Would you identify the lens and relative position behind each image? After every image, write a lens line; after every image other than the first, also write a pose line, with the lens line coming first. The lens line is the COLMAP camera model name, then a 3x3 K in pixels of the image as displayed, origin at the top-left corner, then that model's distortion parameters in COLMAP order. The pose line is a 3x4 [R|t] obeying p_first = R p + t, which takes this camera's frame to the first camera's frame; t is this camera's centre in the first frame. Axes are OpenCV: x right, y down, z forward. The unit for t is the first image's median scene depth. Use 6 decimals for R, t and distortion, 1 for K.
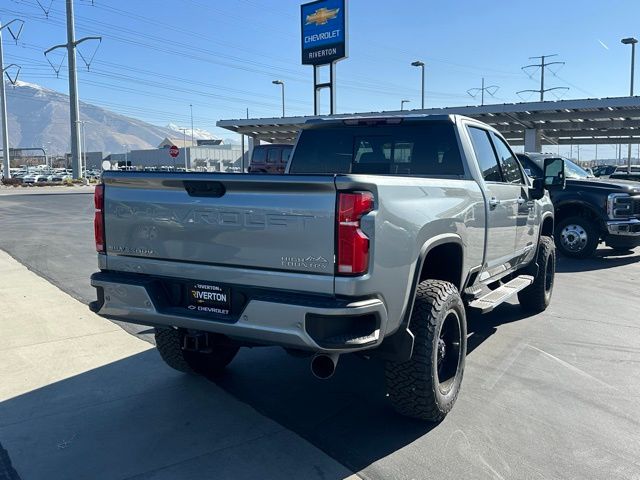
lens RADIAL K [[646.4, 0, 329.9], [0, 646.4, 223.9], [0, 0, 1]] dist [0.113519, -0.003537]
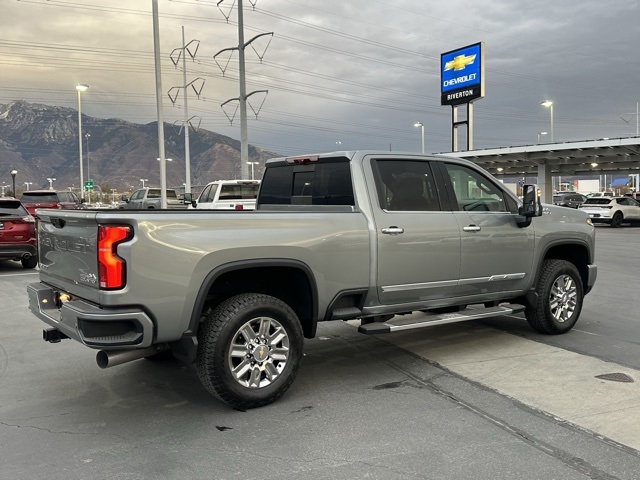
lens RADIAL K [[631.4, 0, 319.0], [0, 631.4, 237.1], [0, 0, 1]] dist [0.132572, -0.238947]
pose [[0.900097, 0.005989, -0.435649, 0.812276], [-0.012079, 0.999864, -0.011212, -0.013881], [0.435523, 0.015355, 0.900047, 0.025864]]
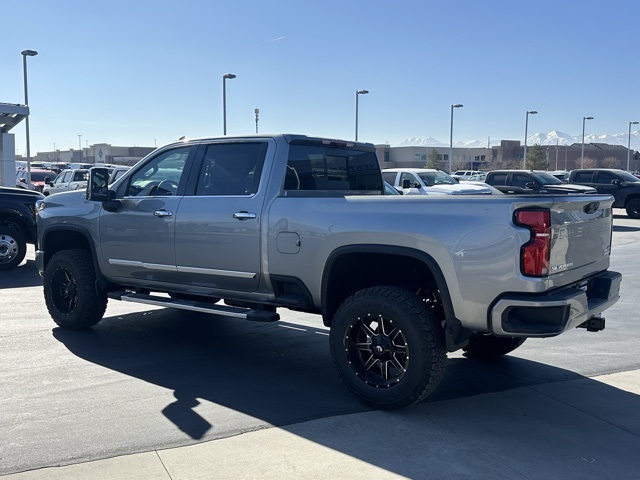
lens RADIAL K [[639.8, 0, 320.7], [0, 639.8, 225.2], [0, 0, 1]] dist [0.148491, -0.262627]
pose [[0.154678, -0.074675, 0.985139, -1.449985], [0.066356, 0.995673, 0.065055, -0.129607], [-0.985734, 0.055308, 0.158964, 1.220601]]
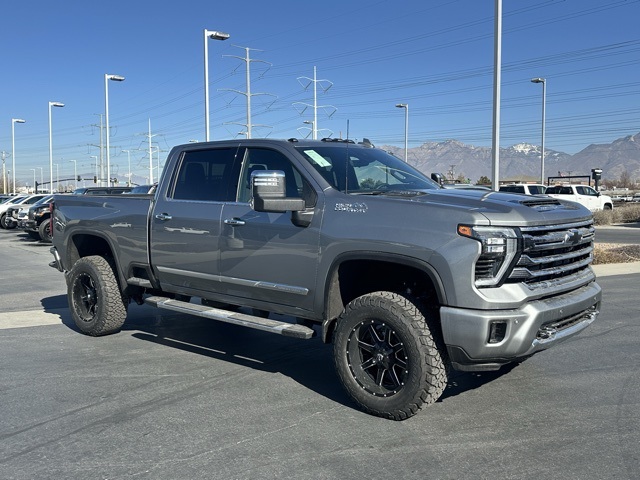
lens RADIAL K [[631.4, 0, 319.0], [0, 631.4, 237.1], [0, 0, 1]] dist [0.132572, -0.238947]
pose [[-0.256843, 0.066095, -0.964190, 1.777238], [-0.059753, 0.994664, 0.084102, -0.155021], [0.964604, 0.079214, -0.251523, 2.152005]]
